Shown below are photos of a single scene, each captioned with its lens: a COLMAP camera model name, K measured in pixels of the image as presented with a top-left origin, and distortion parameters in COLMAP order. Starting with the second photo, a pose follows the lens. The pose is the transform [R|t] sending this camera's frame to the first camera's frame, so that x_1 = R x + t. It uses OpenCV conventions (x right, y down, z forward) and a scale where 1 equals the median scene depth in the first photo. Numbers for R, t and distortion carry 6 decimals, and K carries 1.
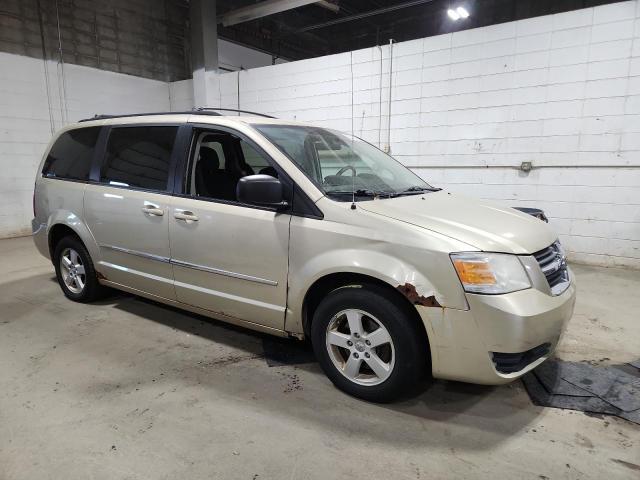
lens RADIAL K [[421.7, 0, 306.9], [0, 421.7, 230.3], [0, 0, 1]] dist [0.033718, -0.004964]
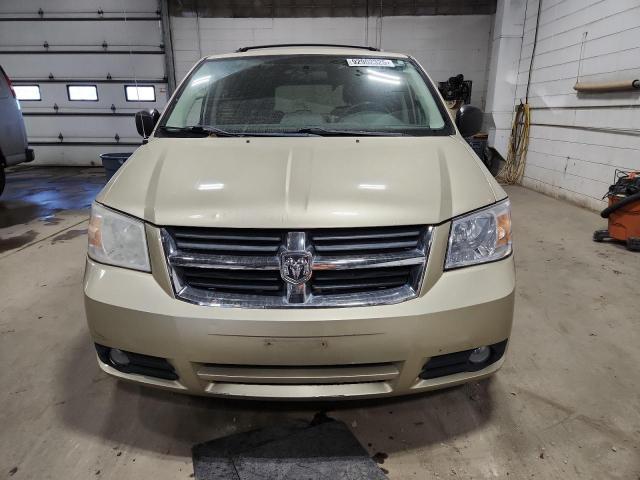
lens RADIAL K [[421.7, 0, 306.9], [0, 421.7, 230.3], [0, 0, 1]] dist [0.033718, -0.004964]
pose [[0.568647, 0.216942, -0.793458, 0.878265], [-0.129356, 0.976178, 0.174195, -0.060730], [0.812347, 0.003584, 0.583164, 0.594356]]
